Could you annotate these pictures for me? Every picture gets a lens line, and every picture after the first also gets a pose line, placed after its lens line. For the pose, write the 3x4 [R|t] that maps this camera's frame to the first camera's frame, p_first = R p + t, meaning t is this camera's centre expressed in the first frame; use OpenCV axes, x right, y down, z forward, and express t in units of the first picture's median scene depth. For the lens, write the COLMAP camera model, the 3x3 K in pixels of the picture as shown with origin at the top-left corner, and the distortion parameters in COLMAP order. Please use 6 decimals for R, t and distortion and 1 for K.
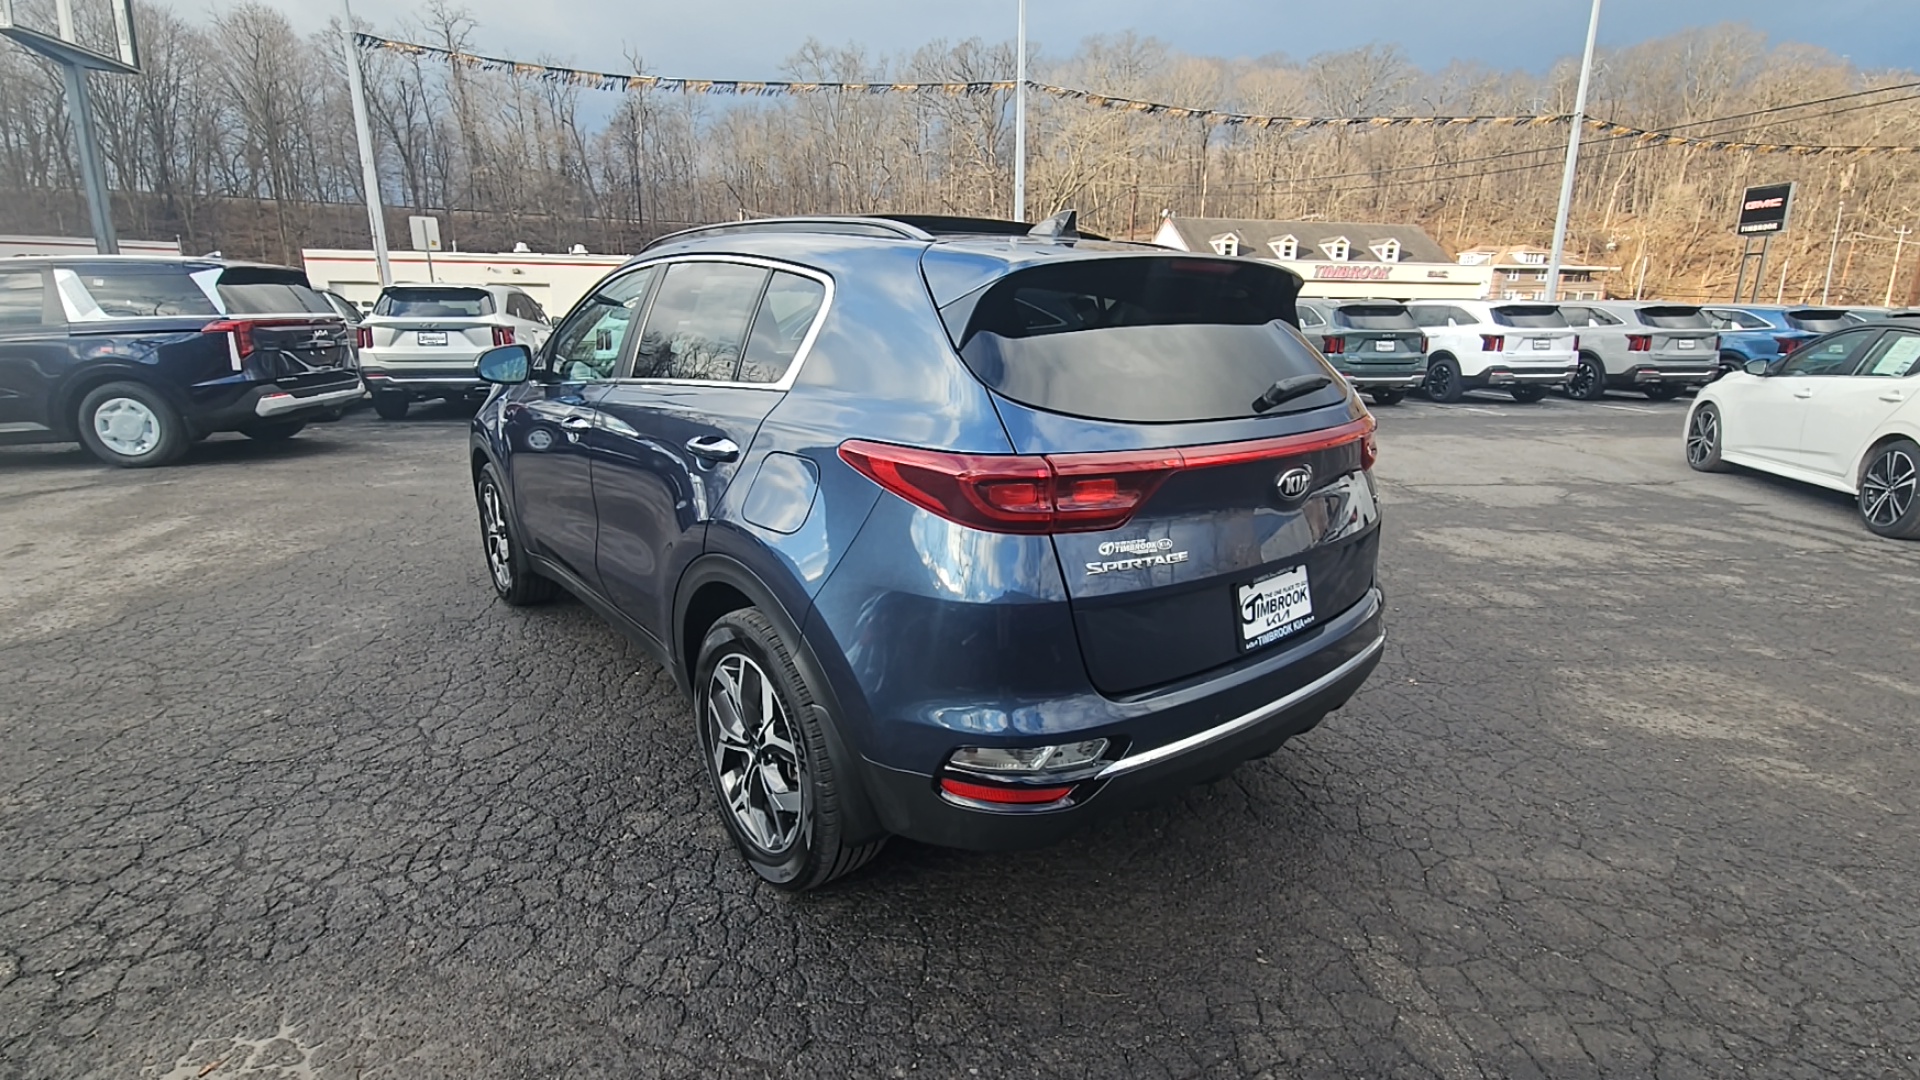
lens RADIAL K [[859.0, 0, 959.6], [0, 859.0, 535.8], [0, 0, 1]] dist [0.017393, -0.010912]
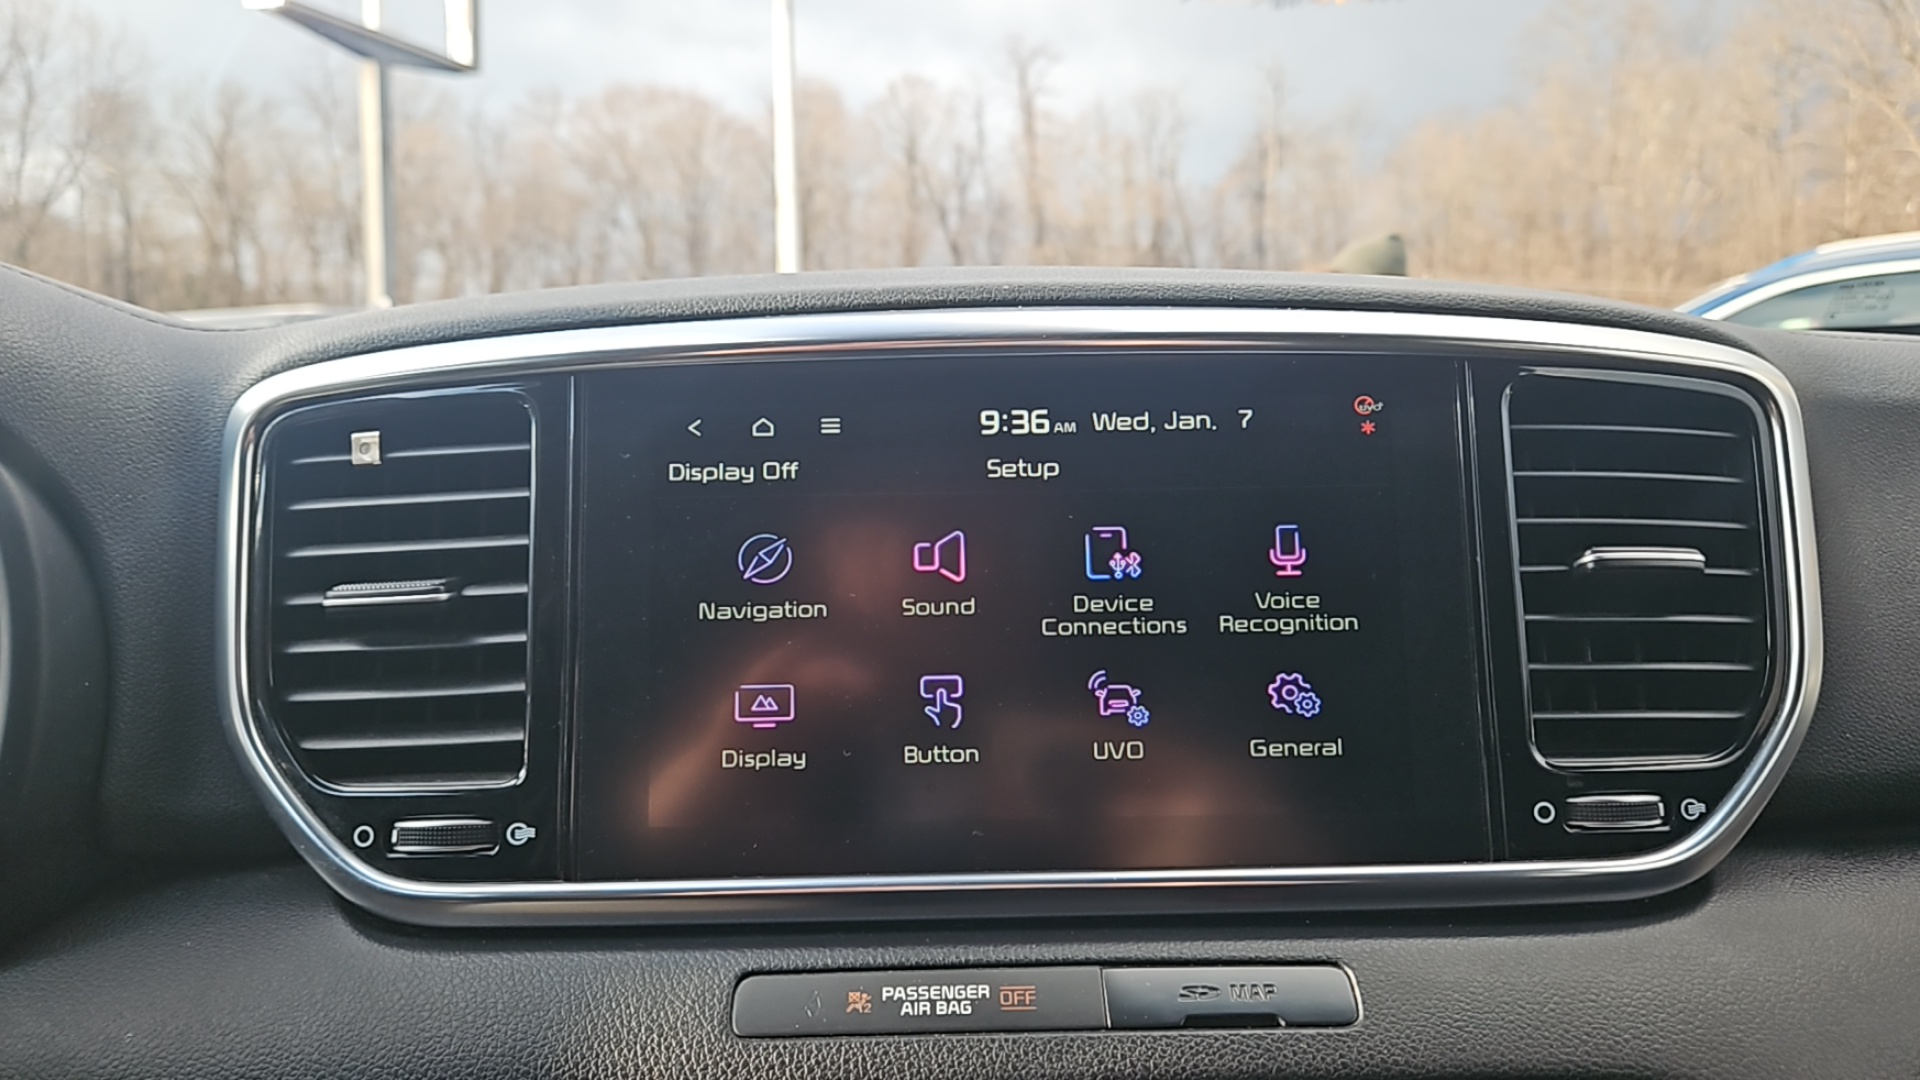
lens RADIAL K [[1444.8, 0, 963.8], [0, 1444.8, 539.8], [0, 0, 1]] dist [0.042049, -0.041338]
pose [[0.855584, 0.008458, -0.517594, -0.083408], [-0.107058, 0.981141, -0.160935, -0.063561], [0.506472, 0.193107, 0.840355, 0.356281]]
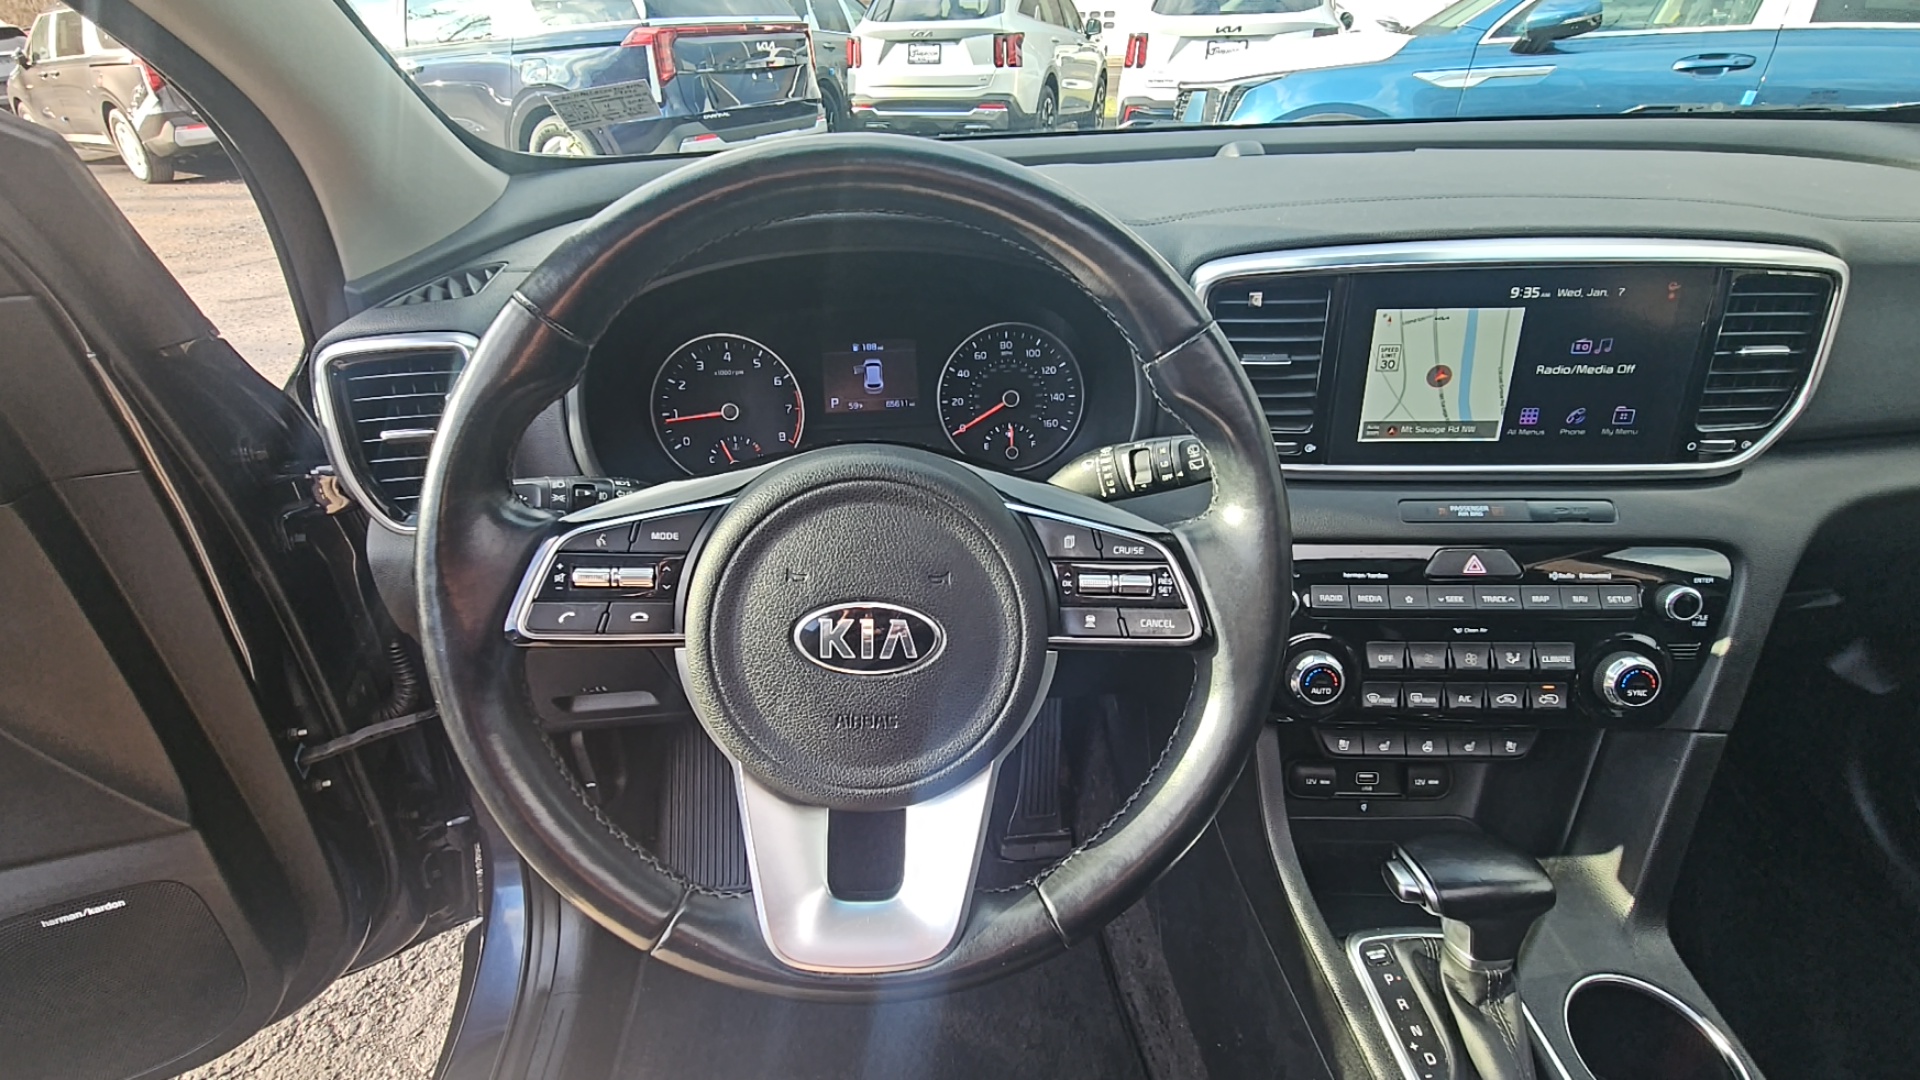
lens RADIAL K [[859.0, 0, 960.1], [0, 859.0, 532.2], [0, 0, 1]] dist [0.017393, -0.010912]
pose [[0.826349, 0.265064, -0.496878, -0.099029], [-0.116514, 0.943686, 0.309646, -0.070693], [0.550973, -0.197983, 0.810698, 0.321726]]
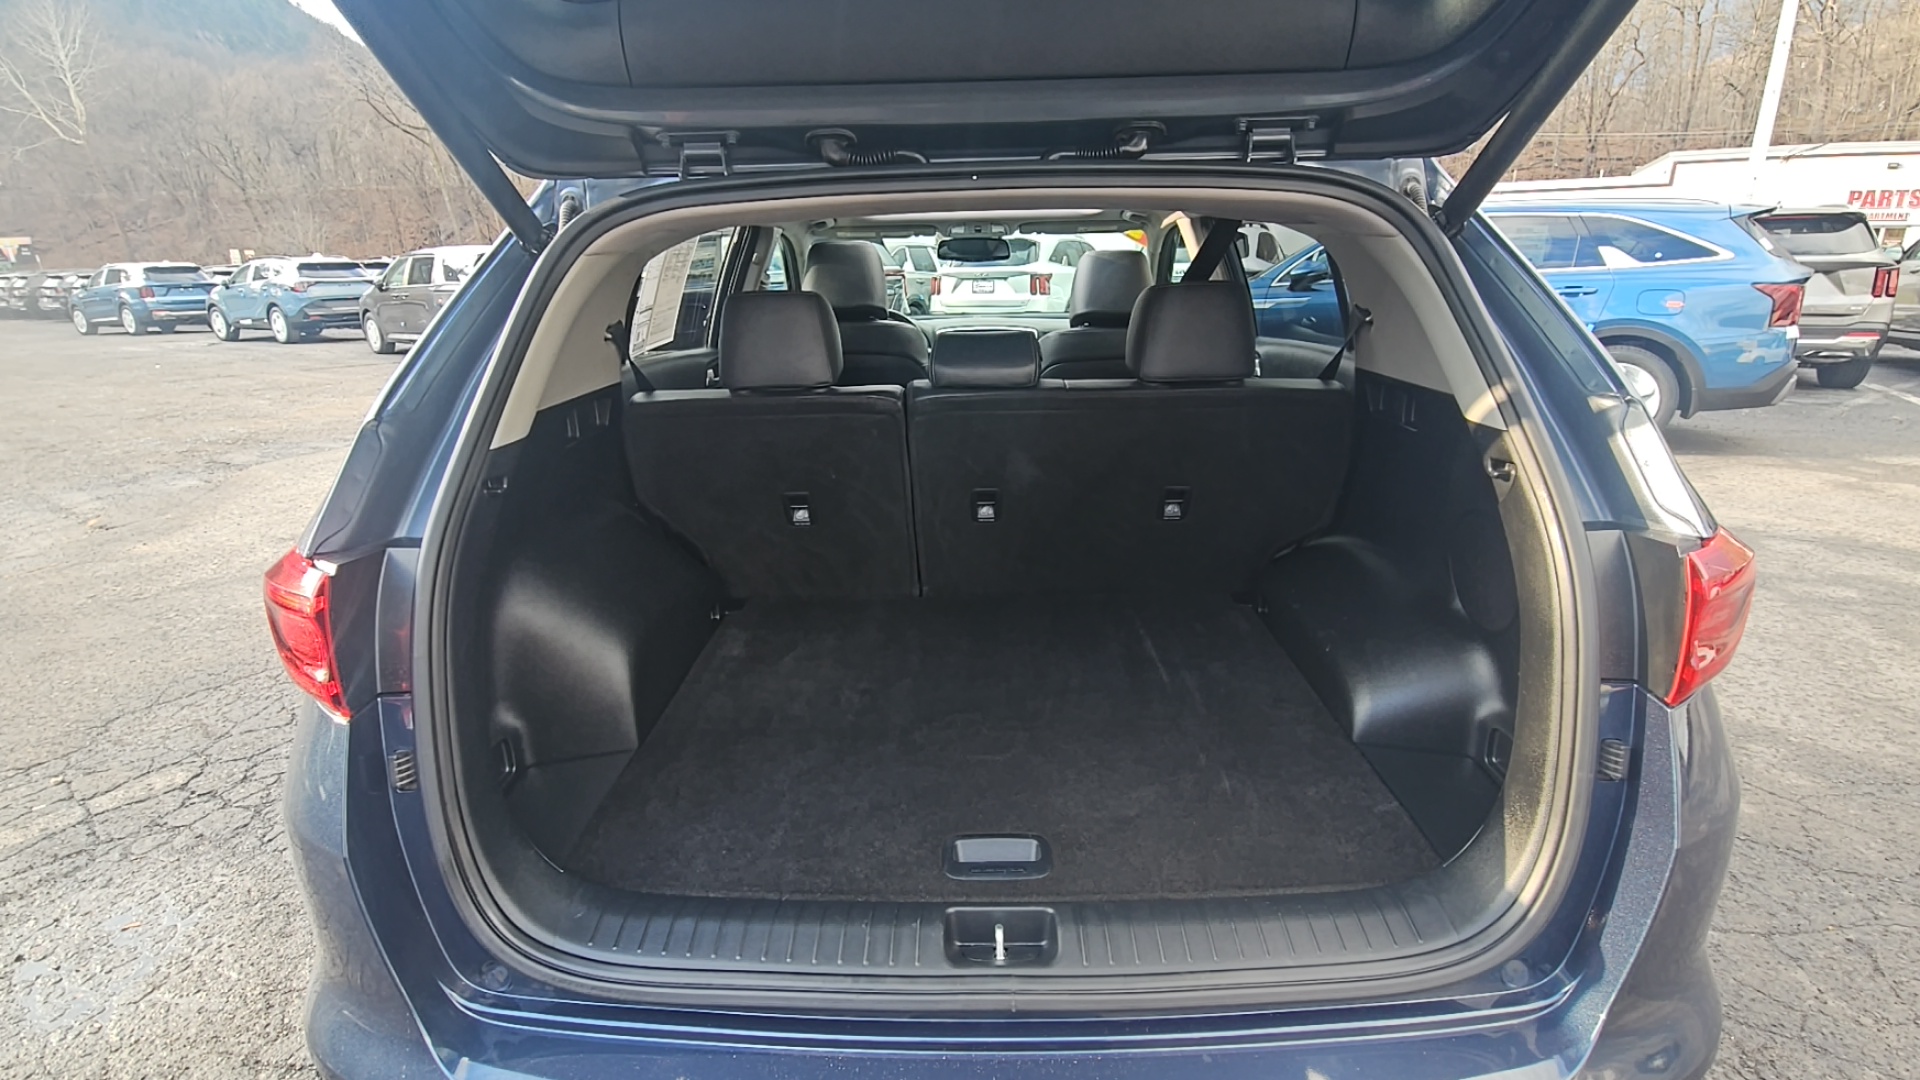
lens RADIAL K [[859.0, 0, 958.5], [0, 859.0, 538.6], [0, 0, 1]] dist [0.017393, -0.010912]
pose [[0.761427, 0.178203, -0.623276, 0.106090], [-0.136295, 0.983991, 0.114832, -0.033569], [0.633761, -0.002486, 0.773525, 0.129852]]
